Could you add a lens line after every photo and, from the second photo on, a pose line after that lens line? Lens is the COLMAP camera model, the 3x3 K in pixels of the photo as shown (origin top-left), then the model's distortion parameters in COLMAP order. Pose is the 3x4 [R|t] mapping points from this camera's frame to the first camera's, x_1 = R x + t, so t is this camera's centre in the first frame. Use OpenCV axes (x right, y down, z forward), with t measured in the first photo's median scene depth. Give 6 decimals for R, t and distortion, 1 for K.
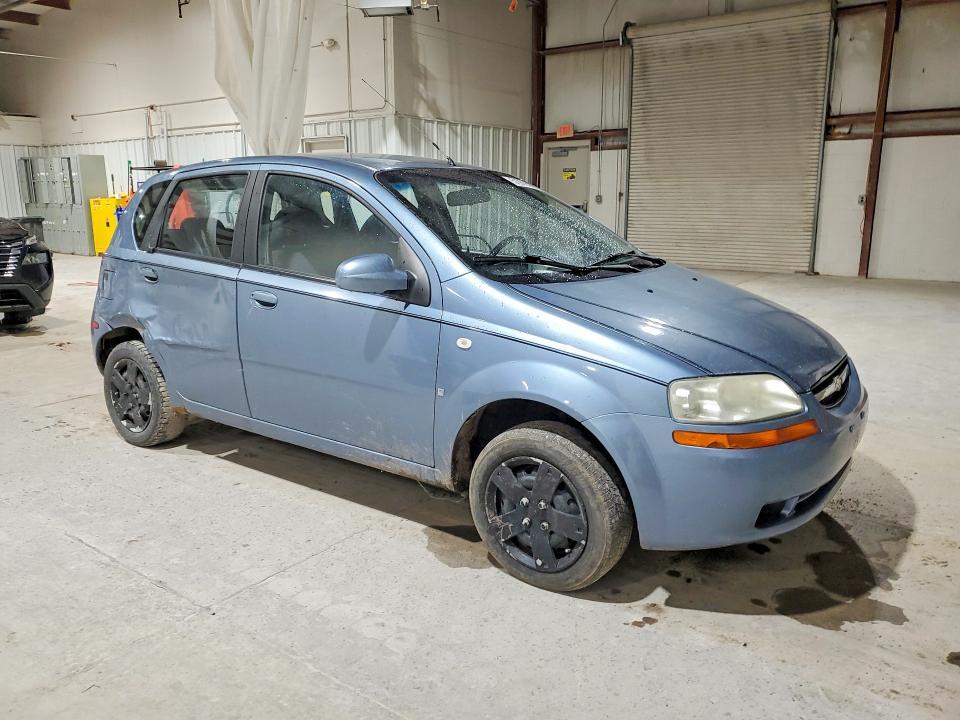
lens RADIAL K [[740.3, 0, 467.0], [0, 740.3, 358.6], [0, 0, 1]] dist [0.010106, 0.000376]
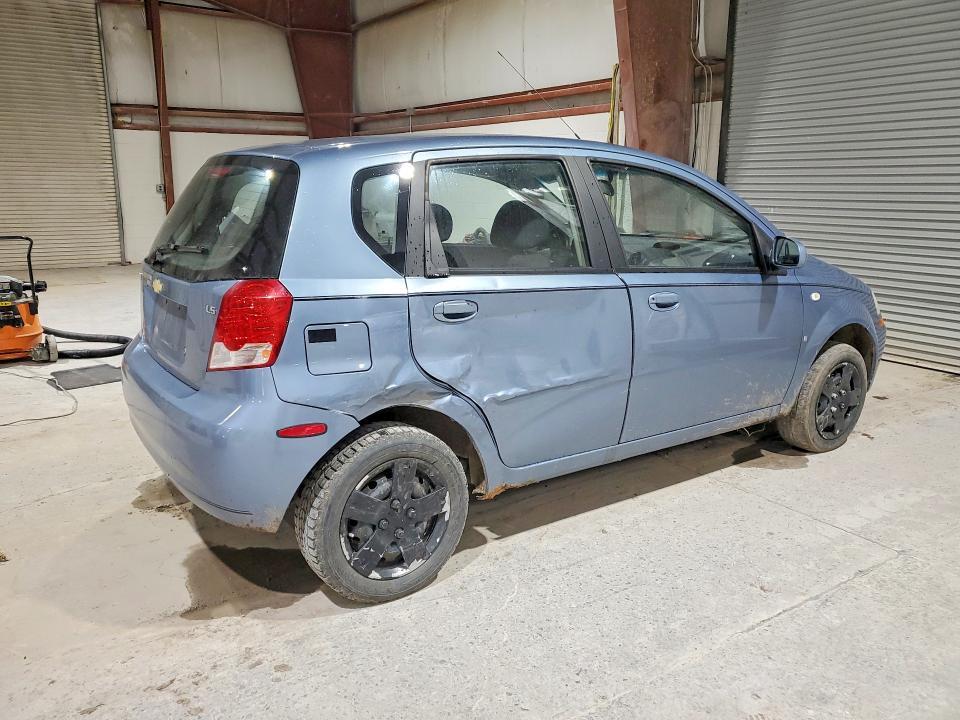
lens RADIAL K [[740.3, 0, 467.0], [0, 740.3, 358.6], [0, 0, 1]] dist [0.010106, 0.000376]
pose [[0.336581, -0.211032, 0.917703, -1.090829], [0.196848, 0.968801, 0.150585, -0.176961], [-0.920849, 0.129964, 0.367622, 0.809385]]
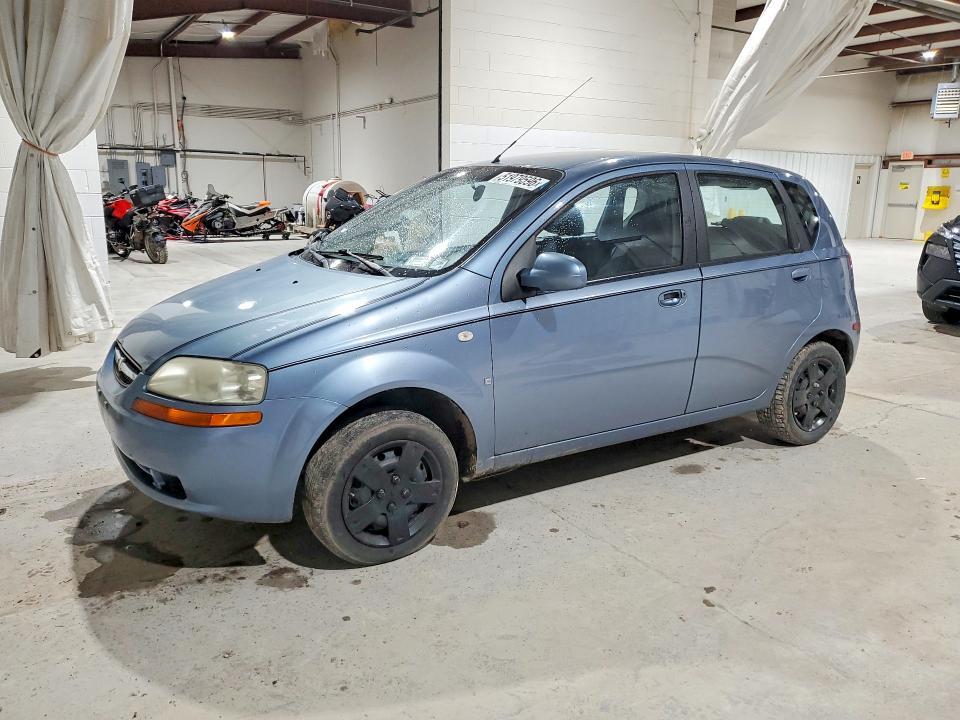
lens RADIAL K [[746.7, 0, 478.5], [0, 746.7, 345.5], [0, 0, 1]] dist [0.016519, 0.000708]
pose [[-0.356844, 0.186081, -0.915443, 0.987179], [-0.212452, 0.938115, 0.273504, -0.298493], [0.909685, 0.292086, -0.295227, 1.343222]]
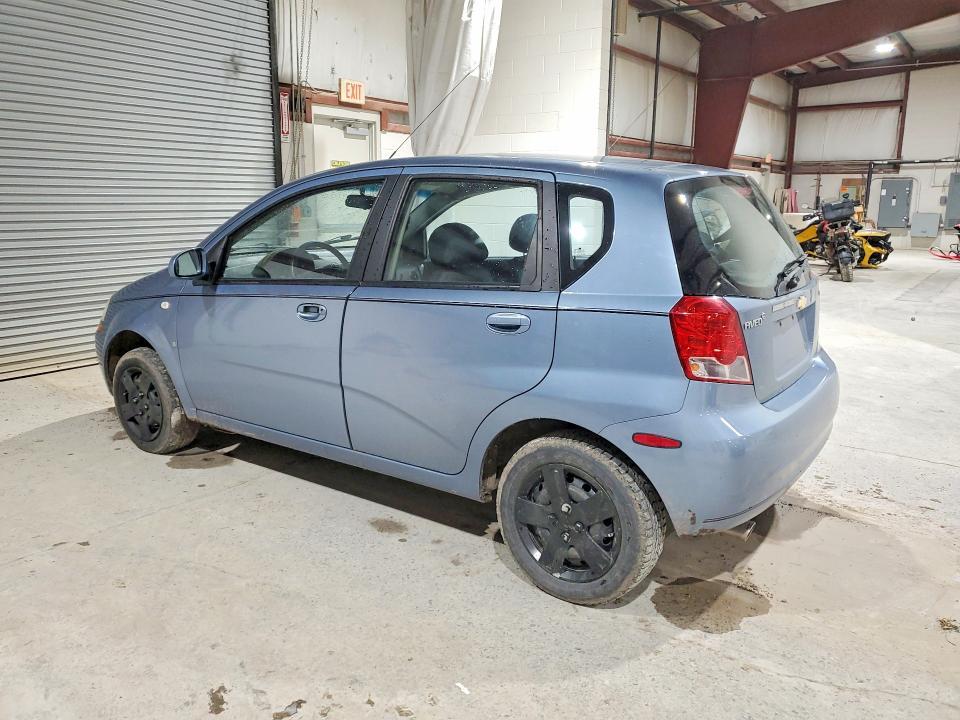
lens RADIAL K [[746.7, 0, 478.5], [0, 746.7, 345.5], [0, 0, 1]] dist [0.016519, 0.000708]
pose [[-0.999958, -0.002878, -0.008728, -0.156368], [-0.006120, 0.917054, 0.398716, -0.462784], [0.006857, 0.398753, -0.917033, 2.087997]]
